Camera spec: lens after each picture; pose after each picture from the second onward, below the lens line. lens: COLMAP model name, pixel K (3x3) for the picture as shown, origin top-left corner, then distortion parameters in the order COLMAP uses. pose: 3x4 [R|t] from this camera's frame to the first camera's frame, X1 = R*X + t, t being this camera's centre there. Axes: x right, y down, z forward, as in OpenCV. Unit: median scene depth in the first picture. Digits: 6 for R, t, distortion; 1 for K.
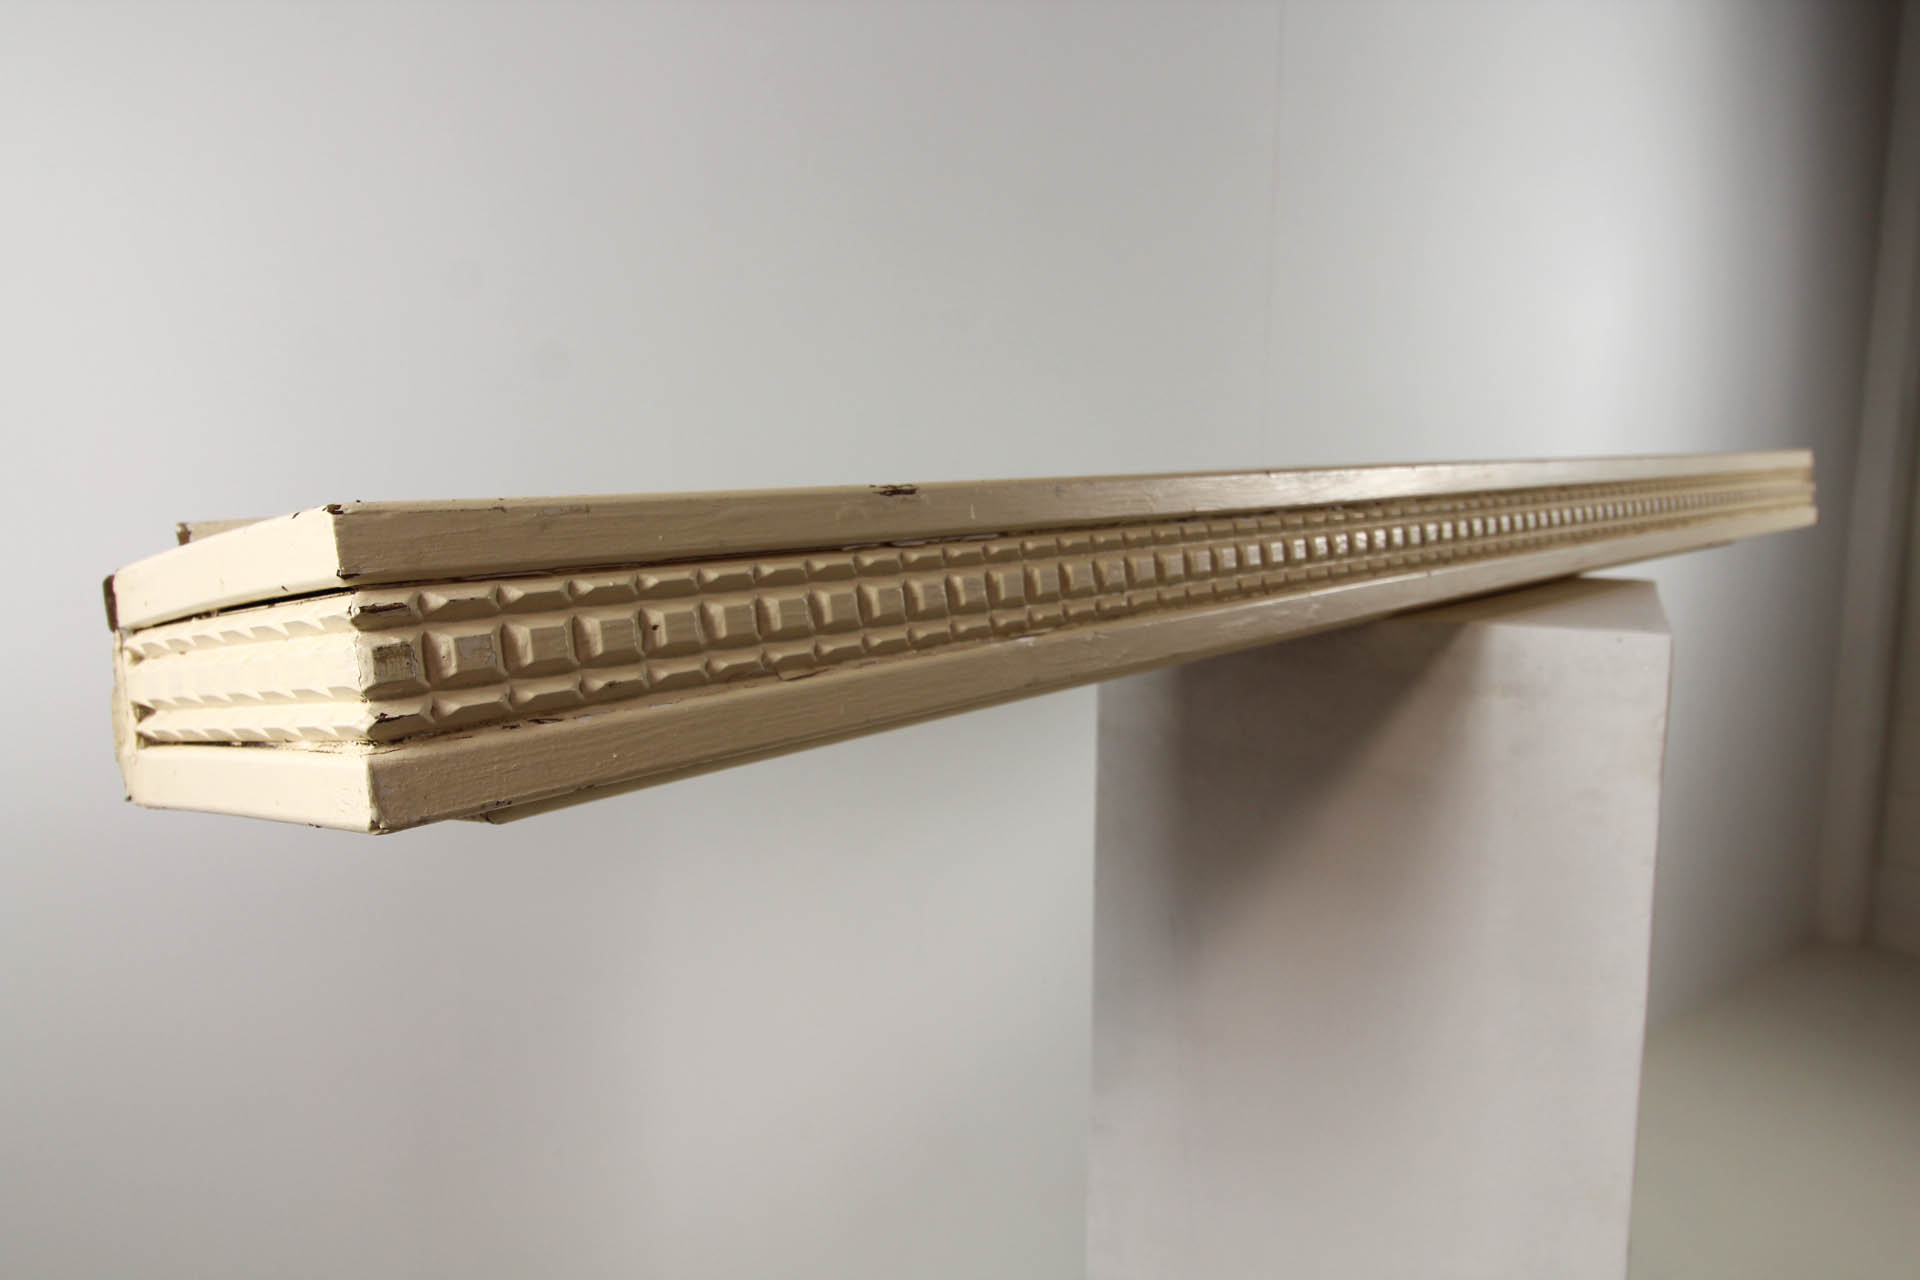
lens RADIAL K [[1419.4, 0, 960.4], [0, 1419.4, 633.5], [0, 0, 1]] dist [0.007021, -0.001622]
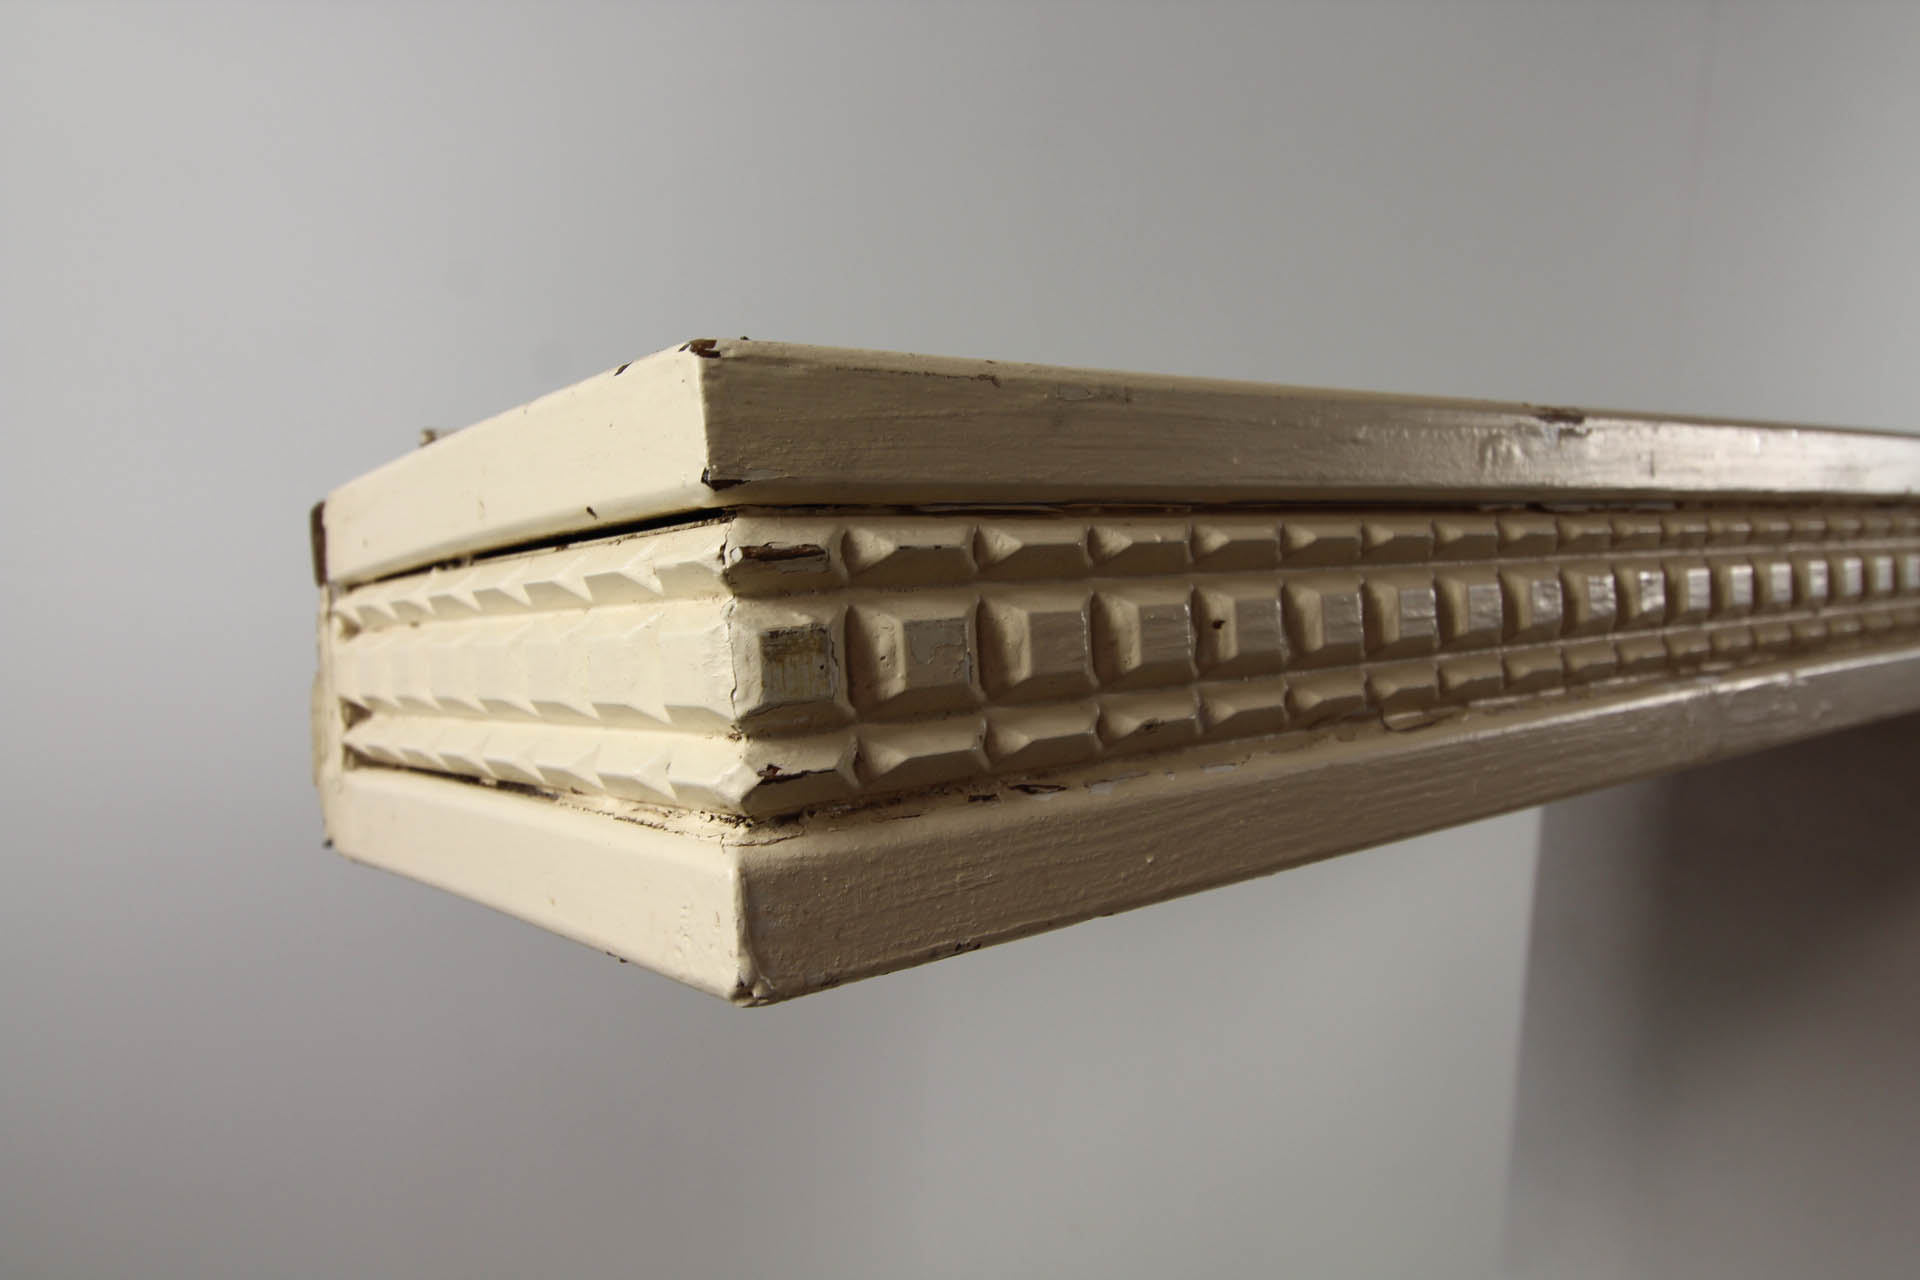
lens RADIAL K [[1449.4, 0, 960.0], [0, 1449.4, 643.4], [0, 0, 1]] dist [0.001454, 0.001030]
pose [[0.986472, 0.056171, -0.154004, -0.239120], [-0.056748, 0.998388, 0.000649, 0.008787], [0.153792, 0.008099, 0.988070, 0.458722]]
